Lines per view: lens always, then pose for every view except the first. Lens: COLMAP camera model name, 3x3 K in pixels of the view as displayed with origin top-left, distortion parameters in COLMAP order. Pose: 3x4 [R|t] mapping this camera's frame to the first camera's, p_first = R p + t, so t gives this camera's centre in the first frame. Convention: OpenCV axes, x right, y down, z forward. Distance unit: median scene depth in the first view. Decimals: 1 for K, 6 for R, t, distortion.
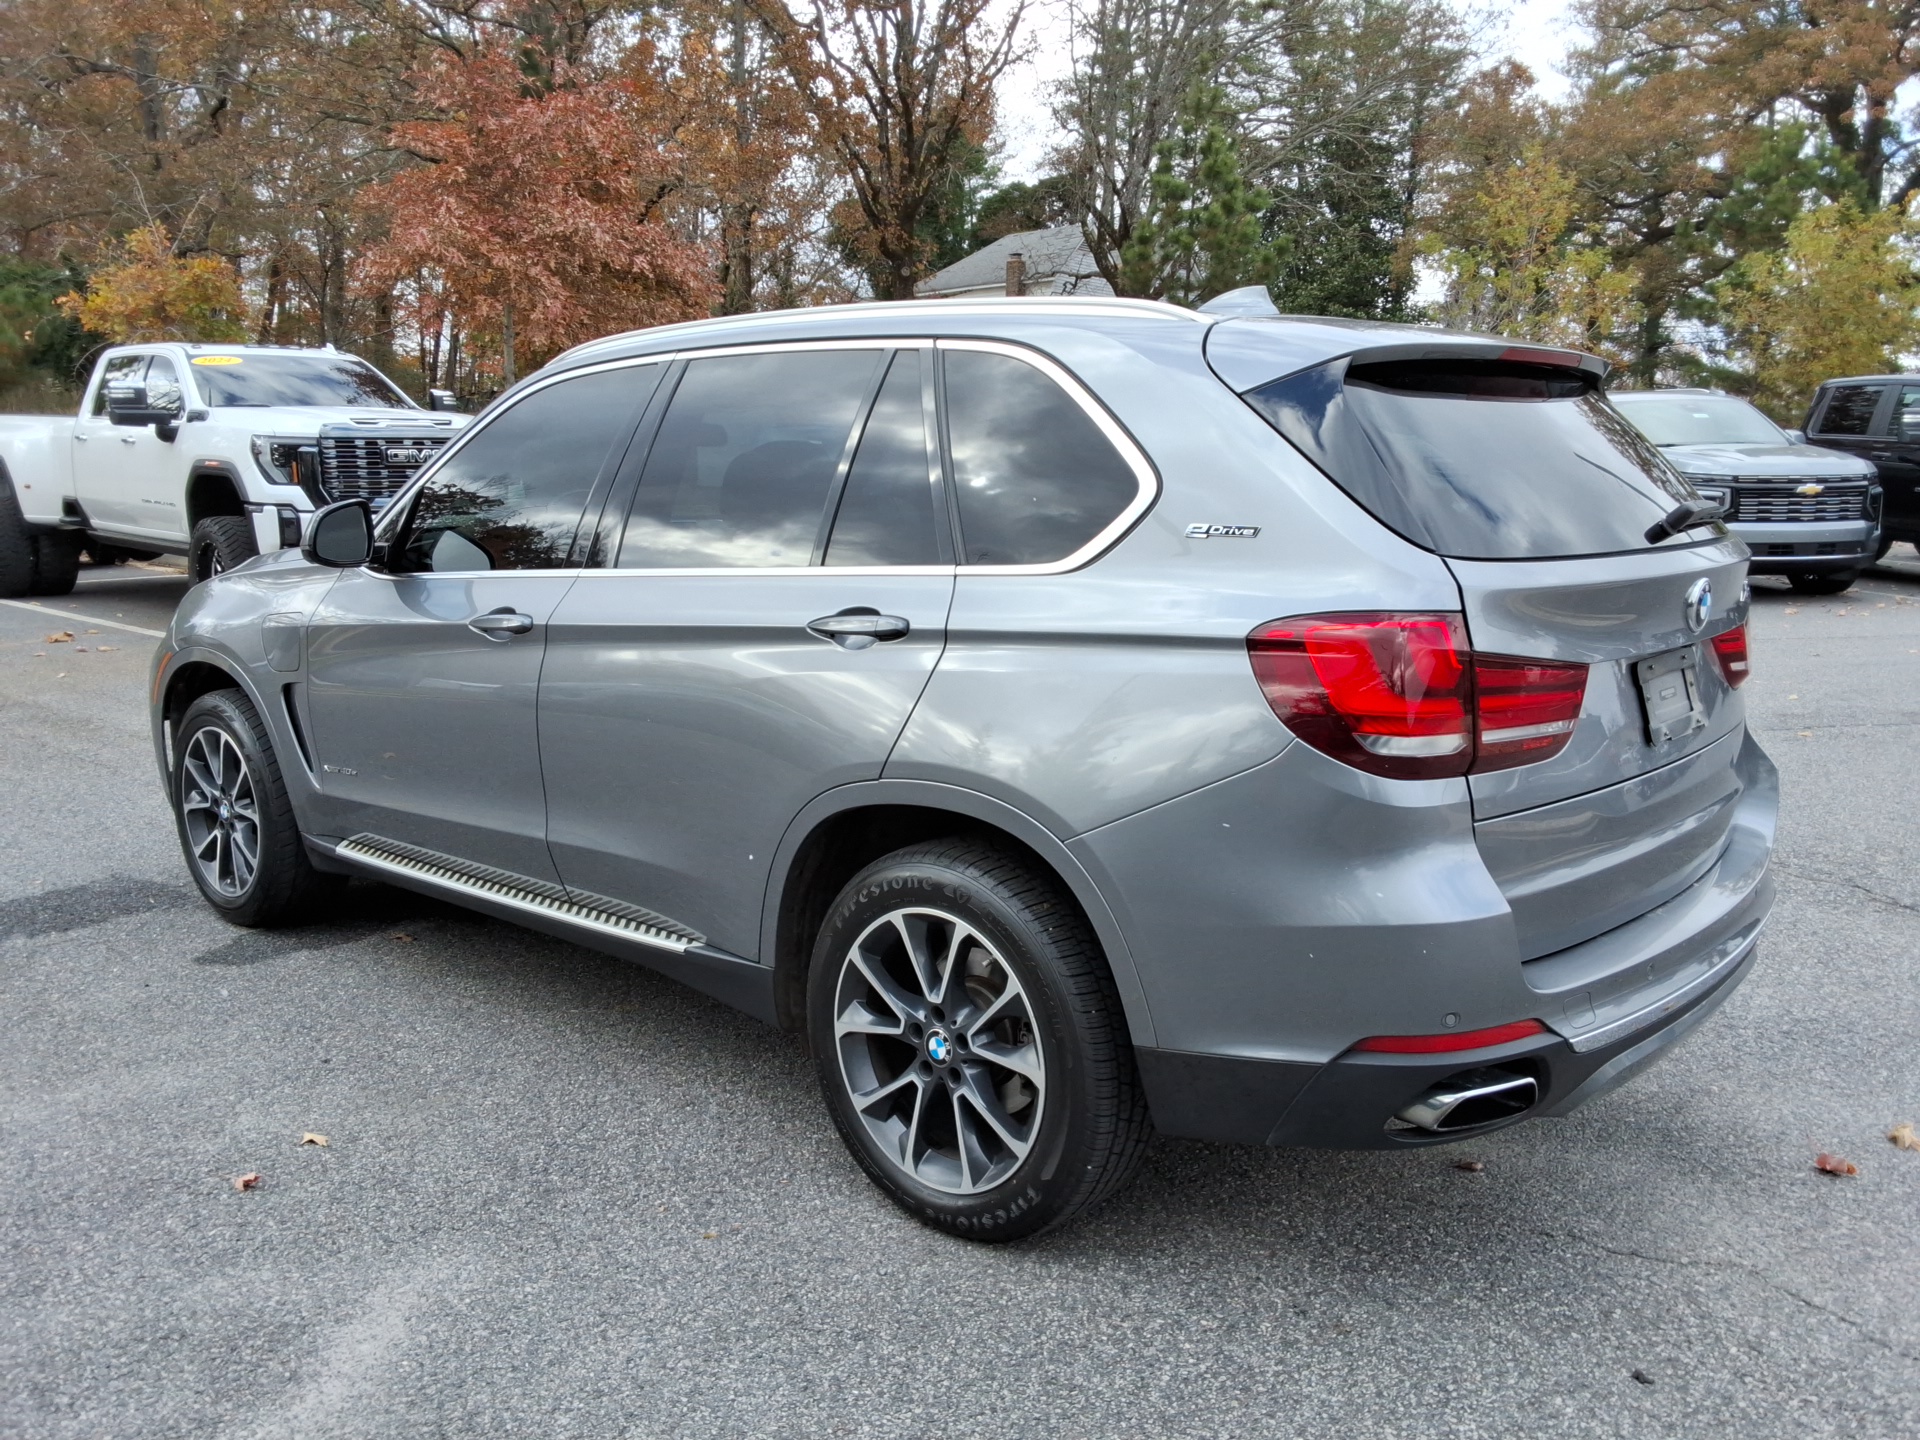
lens RADIAL K [[1541.4, 0, 976.2], [0, 1541.4, 701.6], [0, 0, 1]] dist [0.104606, -0.145157]
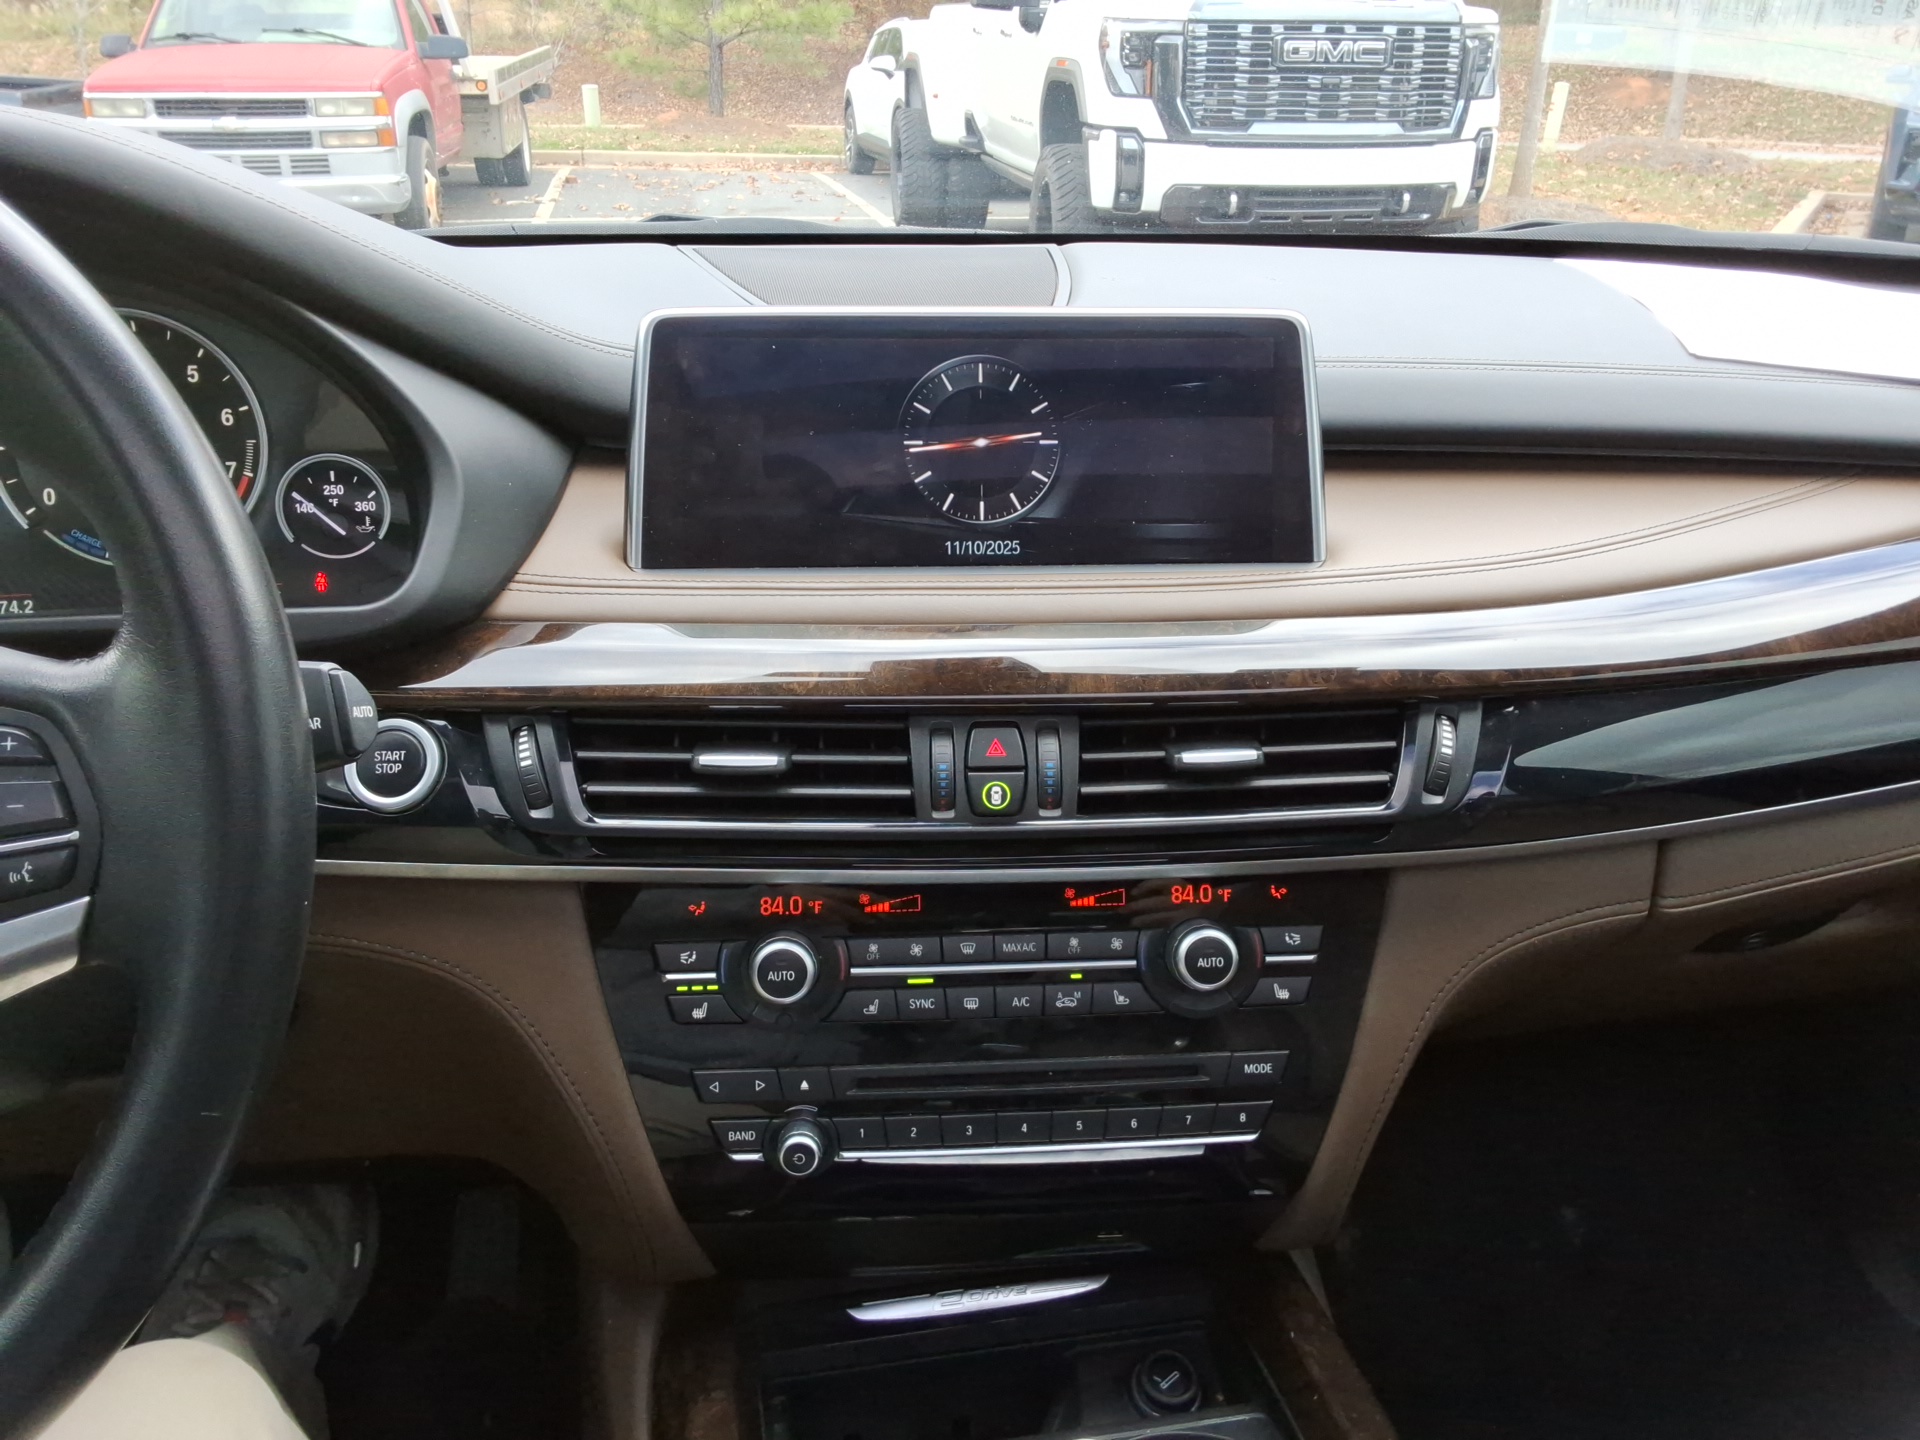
lens RADIAL K [[1541.4, 0, 969.1], [0, 1541.4, 703.2], [0, 0, 1]] dist [0.104606, -0.145157]
pose [[0.781862, 0.244046, -0.573701, -0.035321], [-0.112289, 0.960277, 0.255459, -0.043004], [0.613256, -0.135314, 0.778208, 0.331636]]
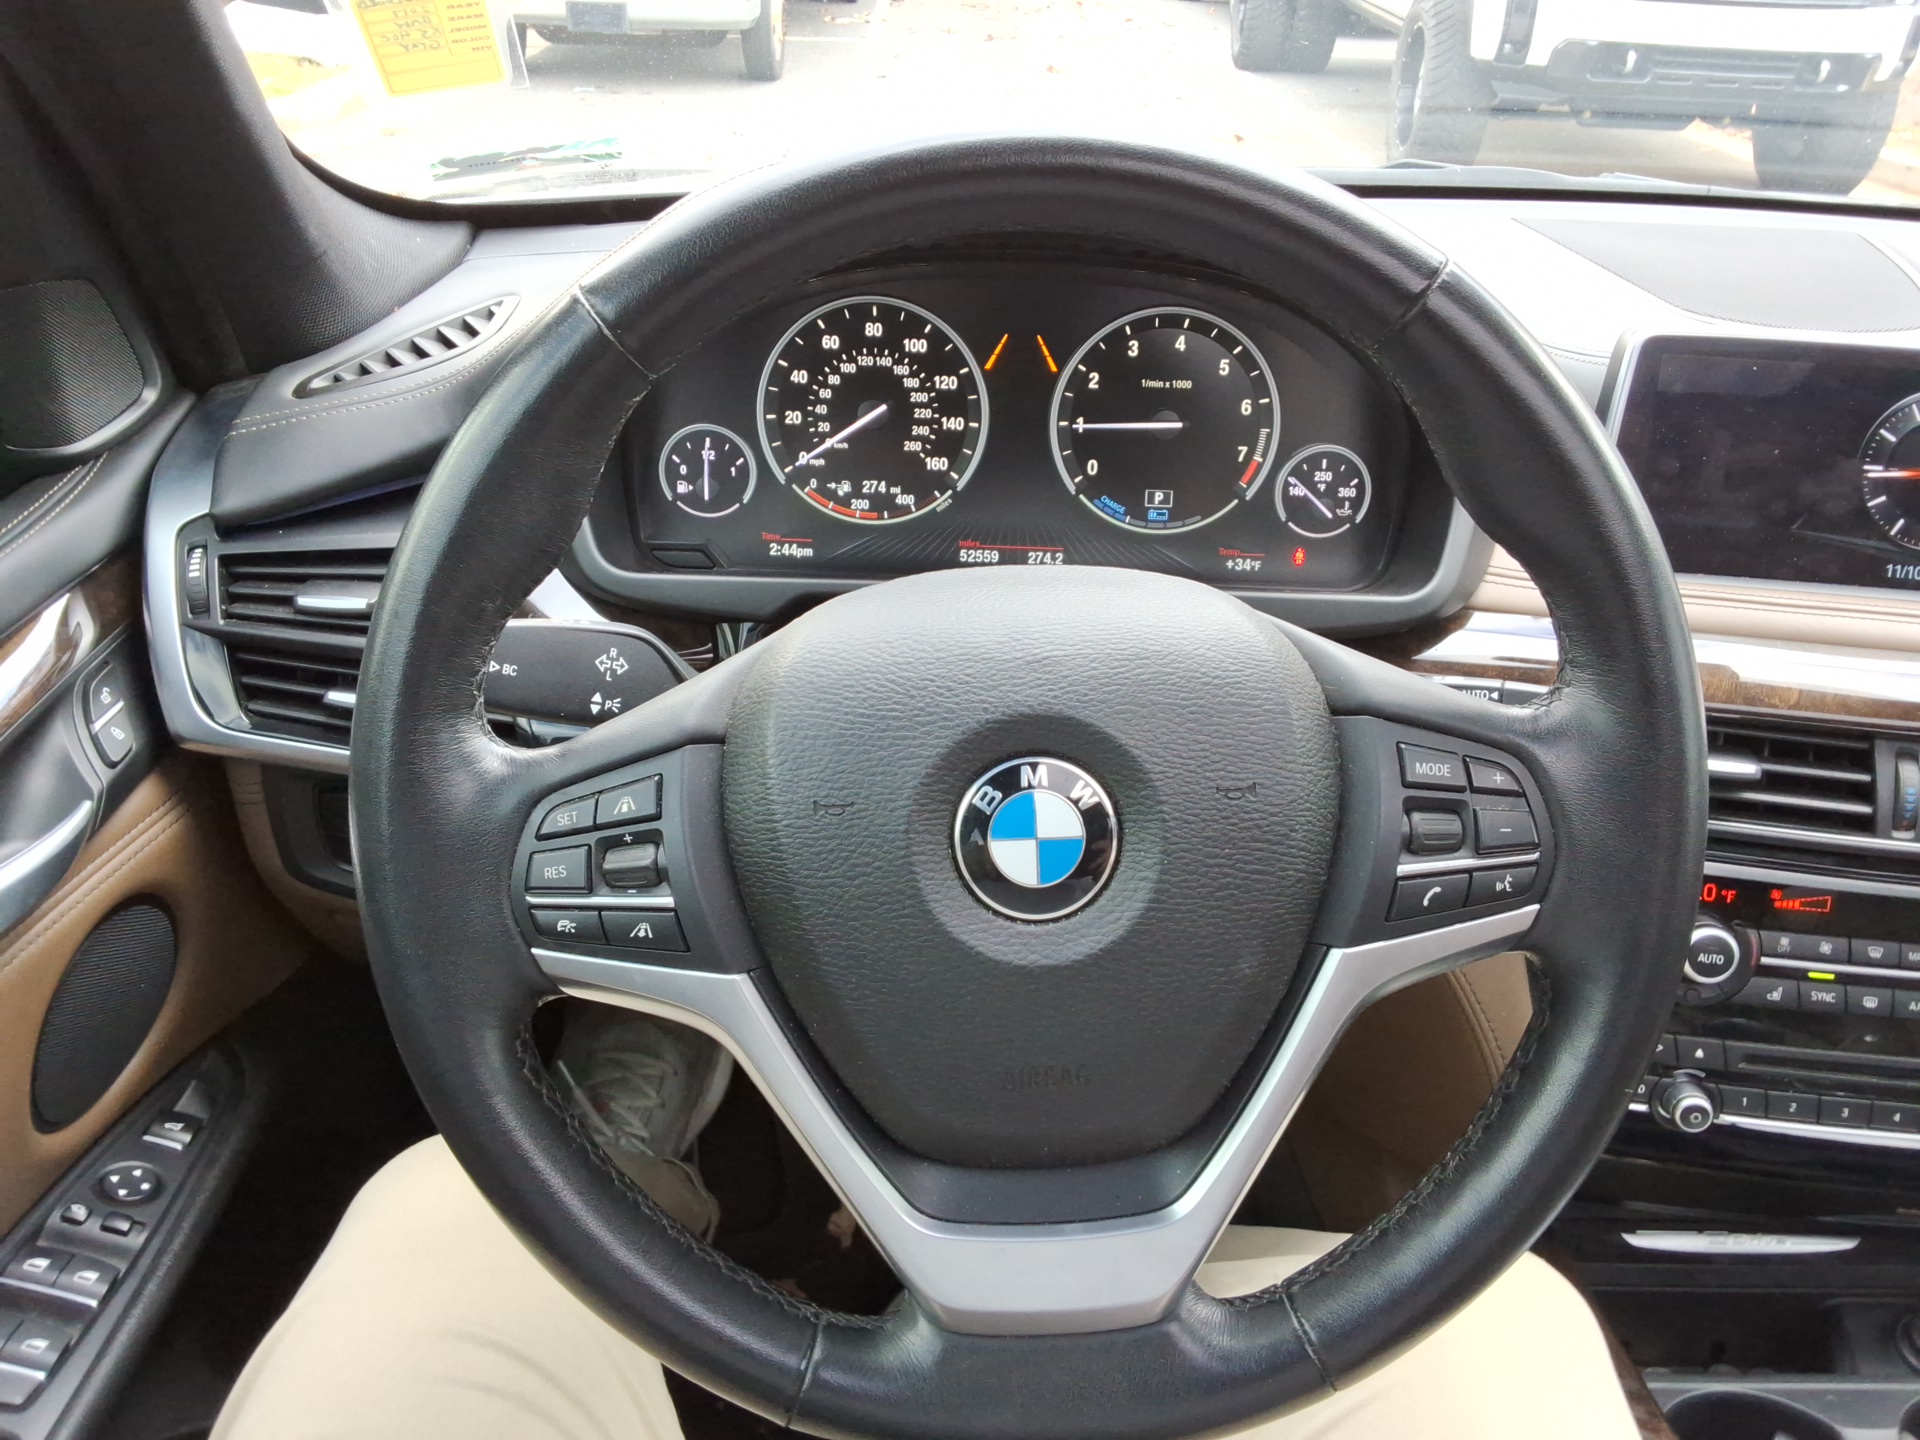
lens RADIAL K [[1541.4, 0, 966.3], [0, 1541.4, 708.9], [0, 0, 1]] dist [0.104606, -0.145157]
pose [[0.660995, 0.380105, -0.646997, -0.052443], [-0.160260, 0.913829, 0.373140, -0.045893], [0.733077, -0.142956, 0.664952, 0.309177]]
